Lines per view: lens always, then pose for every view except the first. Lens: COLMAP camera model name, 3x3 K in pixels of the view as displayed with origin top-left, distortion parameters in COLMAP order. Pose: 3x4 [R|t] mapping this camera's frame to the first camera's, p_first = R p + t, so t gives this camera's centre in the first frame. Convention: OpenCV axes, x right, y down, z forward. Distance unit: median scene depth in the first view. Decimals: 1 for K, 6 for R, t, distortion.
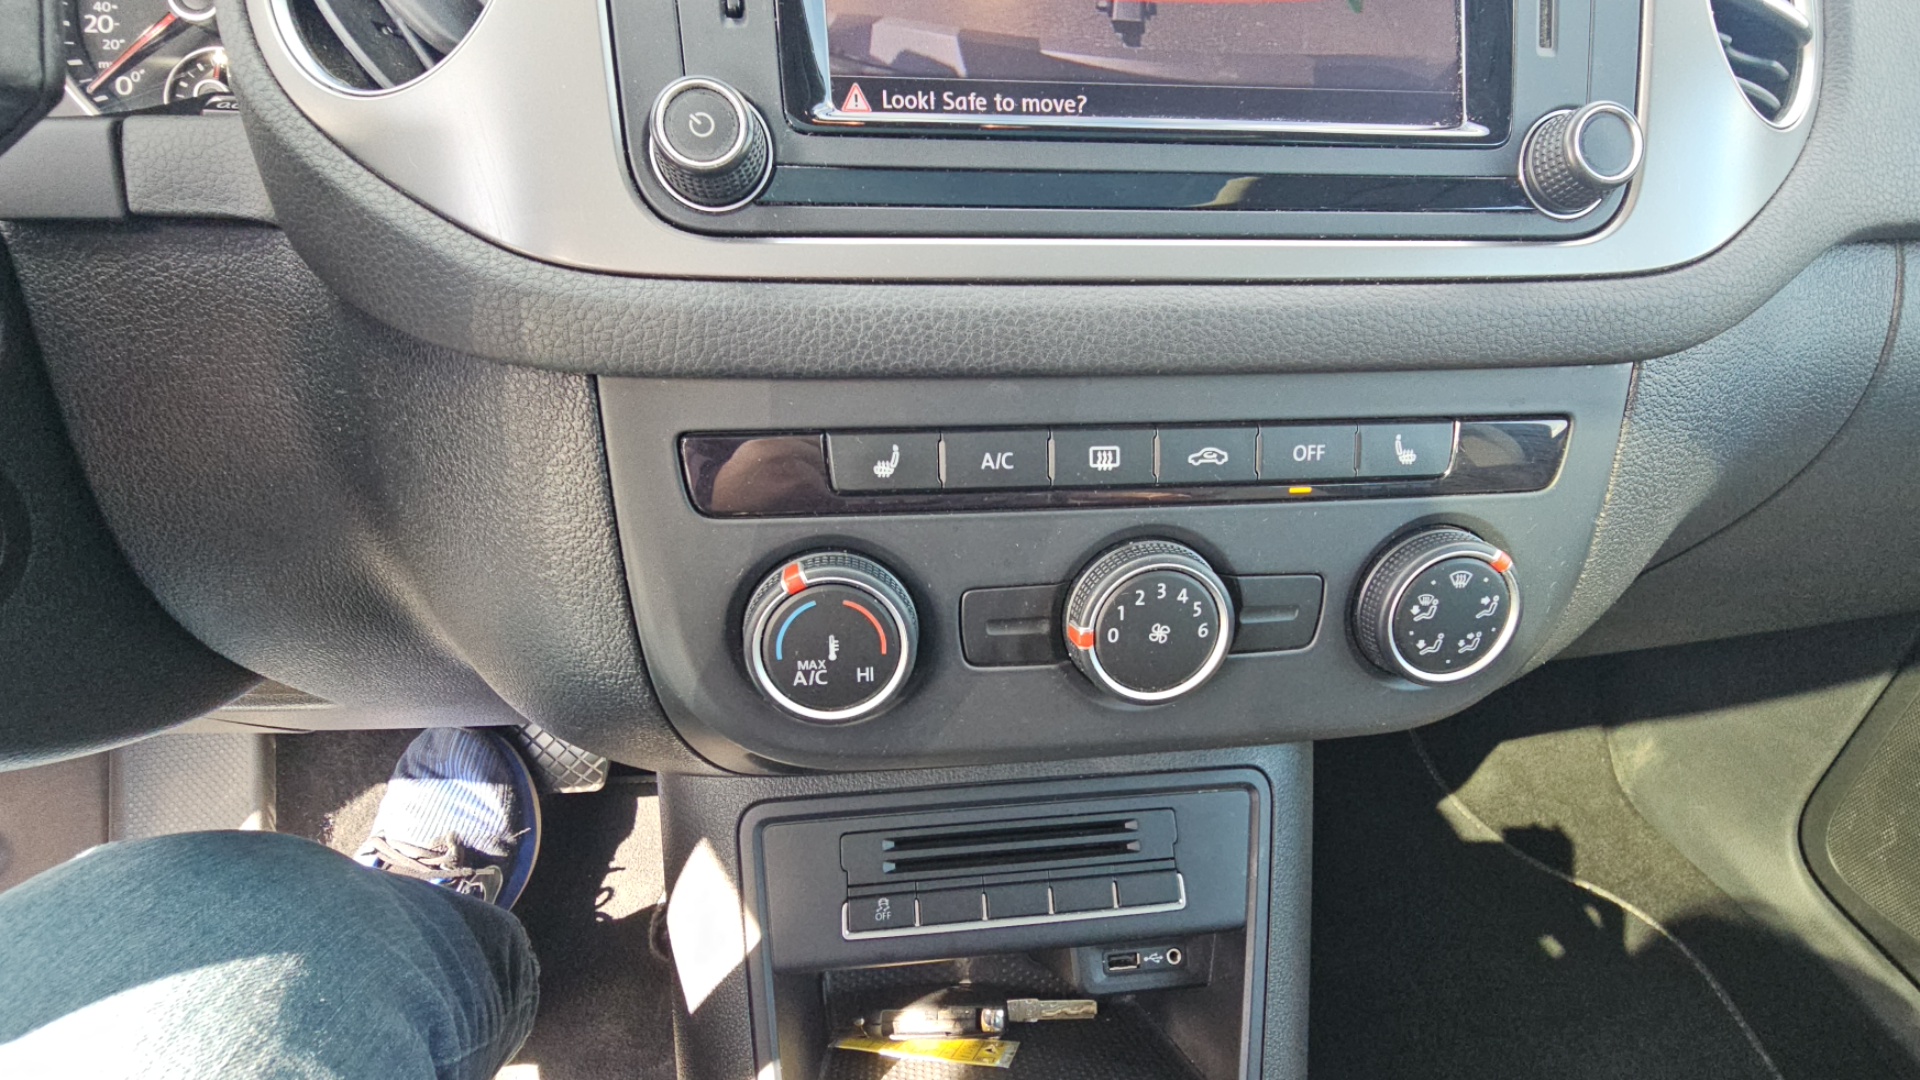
lens RADIAL K [[869.7, 0, 974.9], [0, 869.7, 542.3], [0, 0, 1]] dist [0.009592, -0.006898]
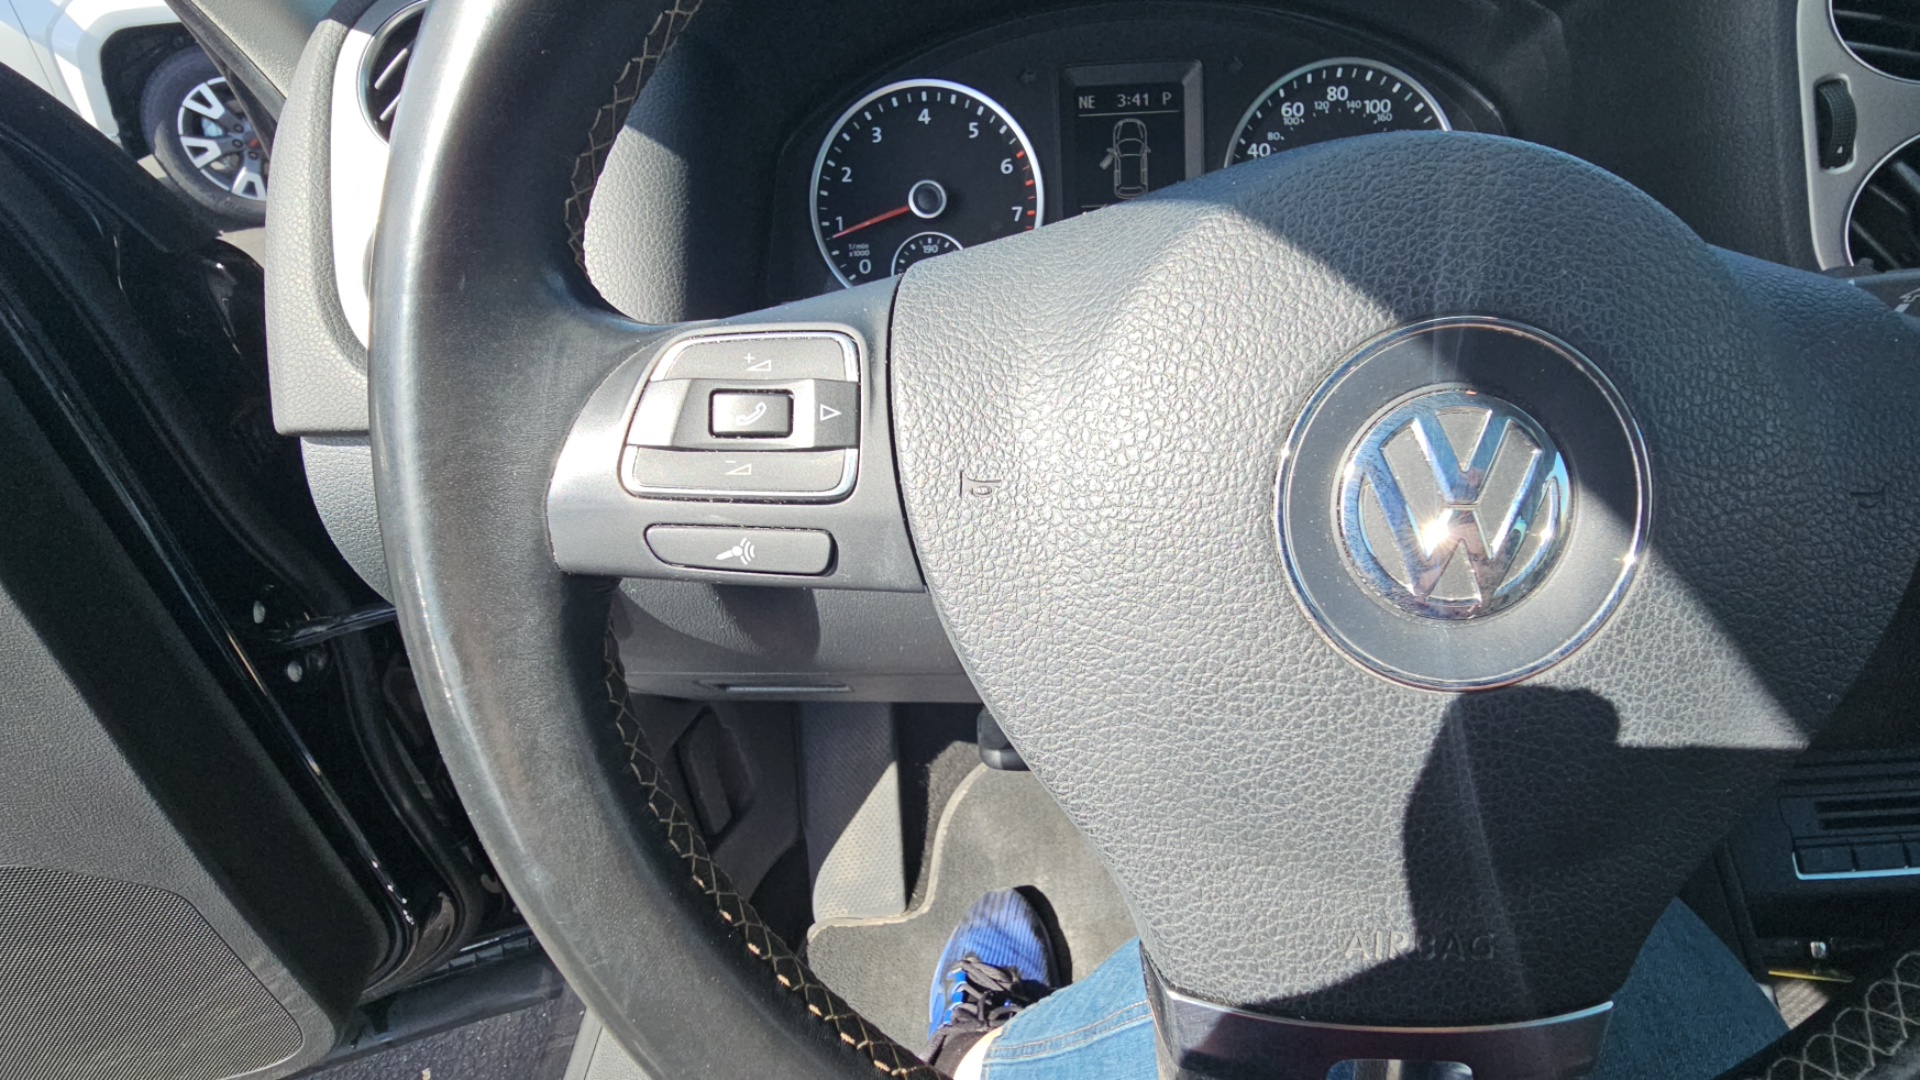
lens RADIAL K [[869.7, 0, 974.9], [0, 869.7, 542.3], [0, 0, 1]] dist [0.009592, -0.006898]
pose [[0.989396, -0.006009, -0.145117, -1.686106], [0.012621, 0.998921, 0.044689, -0.162496], [0.144692, -0.046047, 0.988405, -0.611757]]
